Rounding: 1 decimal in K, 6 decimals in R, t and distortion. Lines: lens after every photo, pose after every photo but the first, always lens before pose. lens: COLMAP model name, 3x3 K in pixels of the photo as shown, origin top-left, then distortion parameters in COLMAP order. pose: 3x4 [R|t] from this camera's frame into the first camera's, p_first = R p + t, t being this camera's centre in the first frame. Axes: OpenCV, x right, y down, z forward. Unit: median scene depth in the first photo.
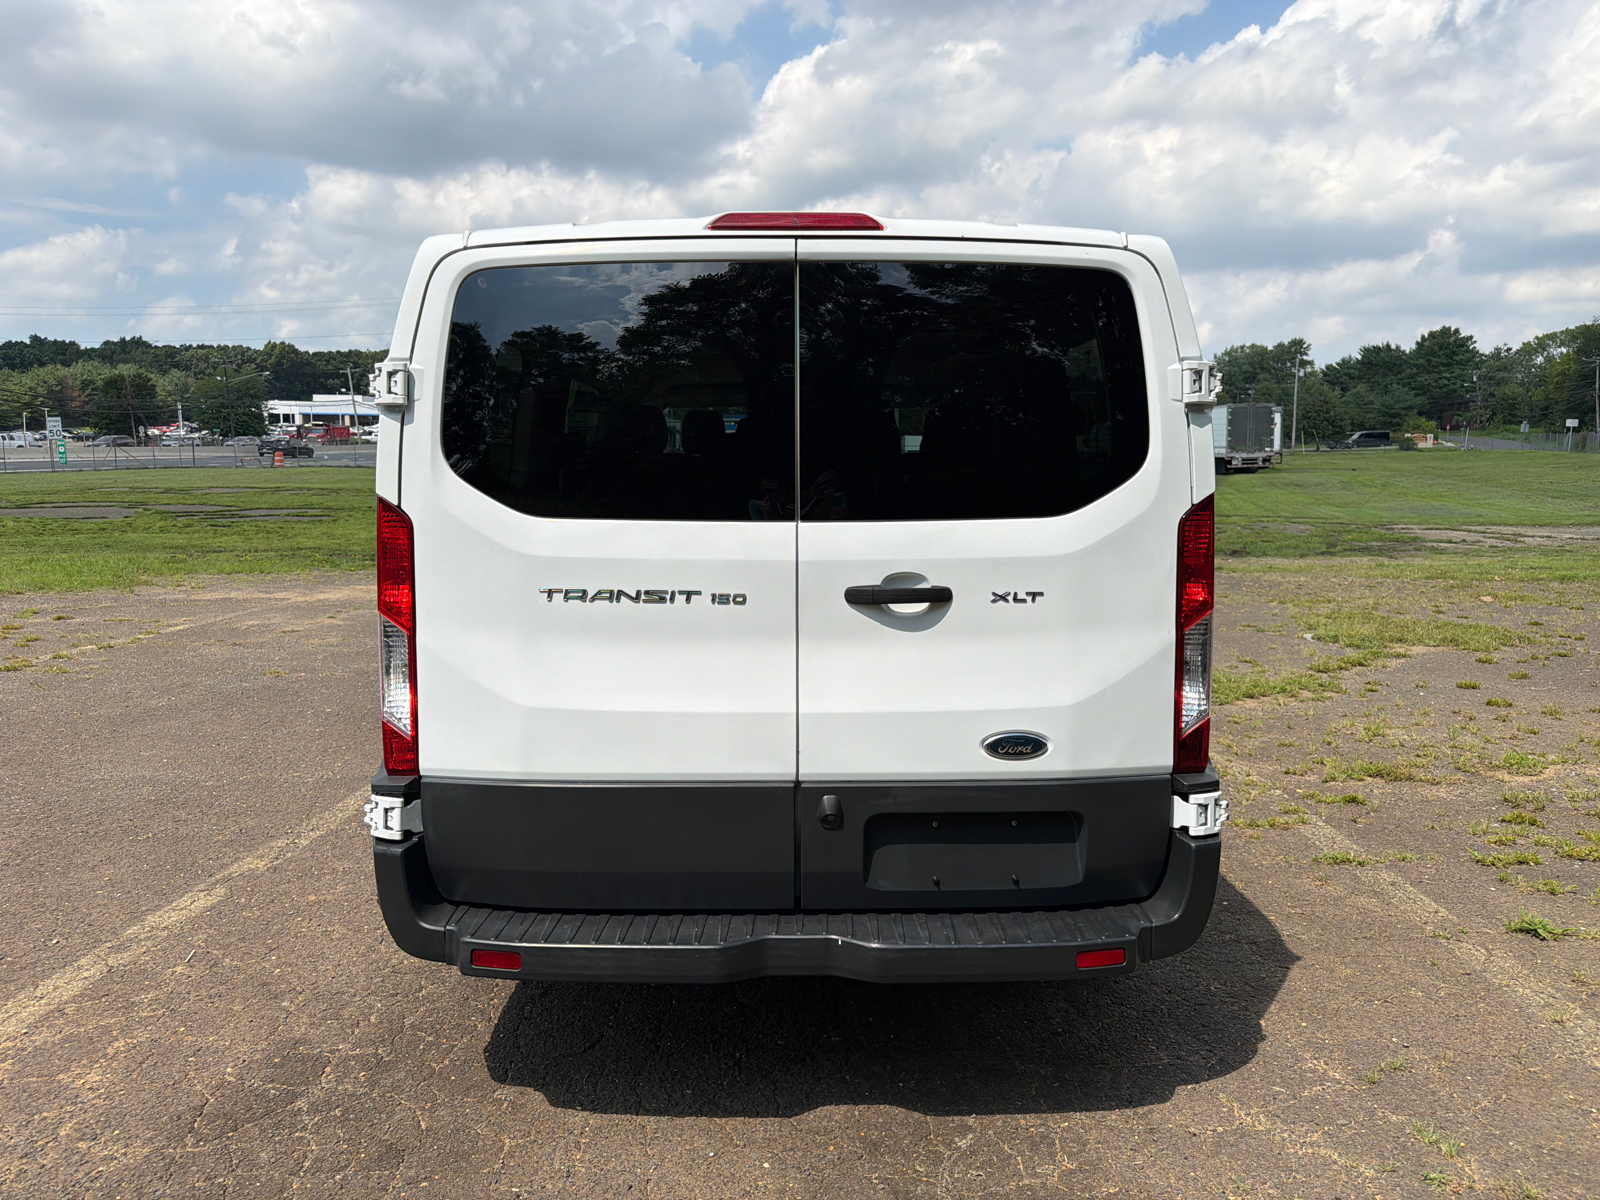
lens RADIAL K [[1155.2, 0, 796.2], [0, 1155.2, 602.8], [0, 0, 1]] dist [0.034620, -0.038657]
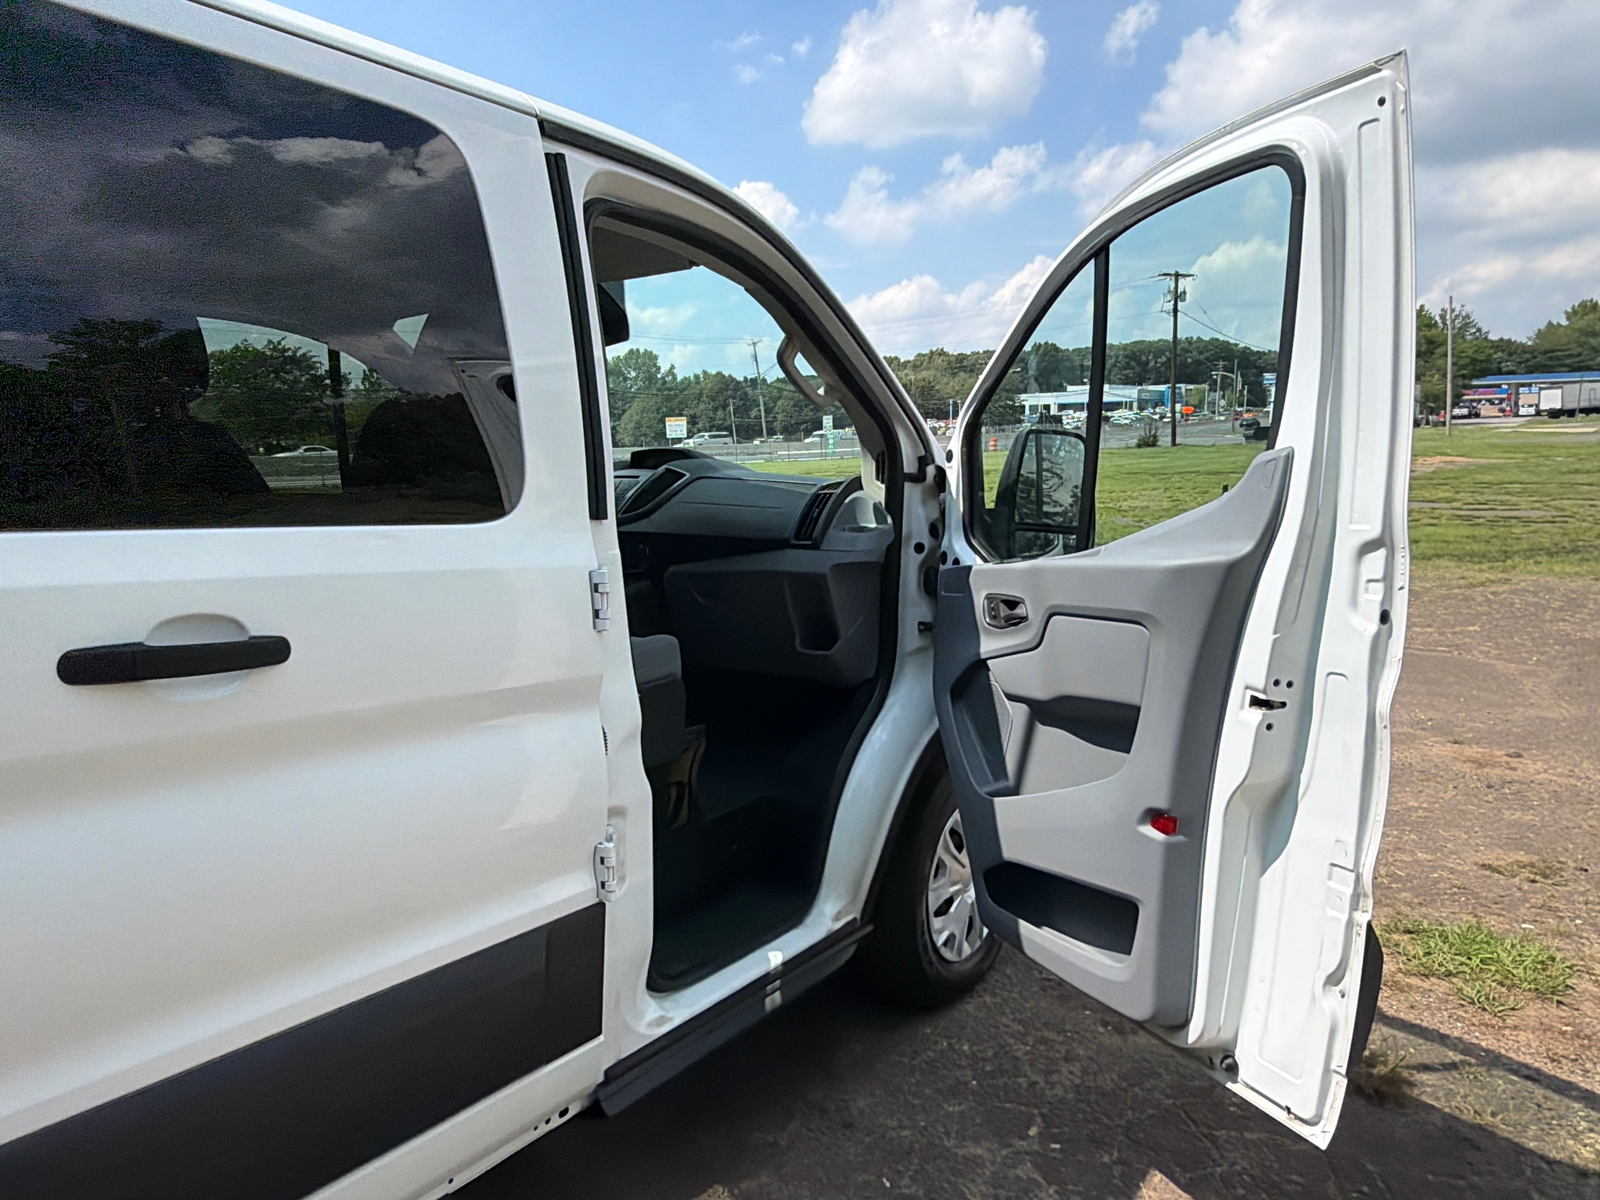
lens RADIAL K [[1050.3, 0, 788.2], [0, 1050.3, 604.1], [0, 0, 1]] dist [0.003244, 0.001774]
pose [[0.784330, 0.068634, -0.616536, 0.788747], [-0.049998, 0.997621, 0.047451, -0.076104], [0.618326, -0.006391, 0.785896, 0.744872]]
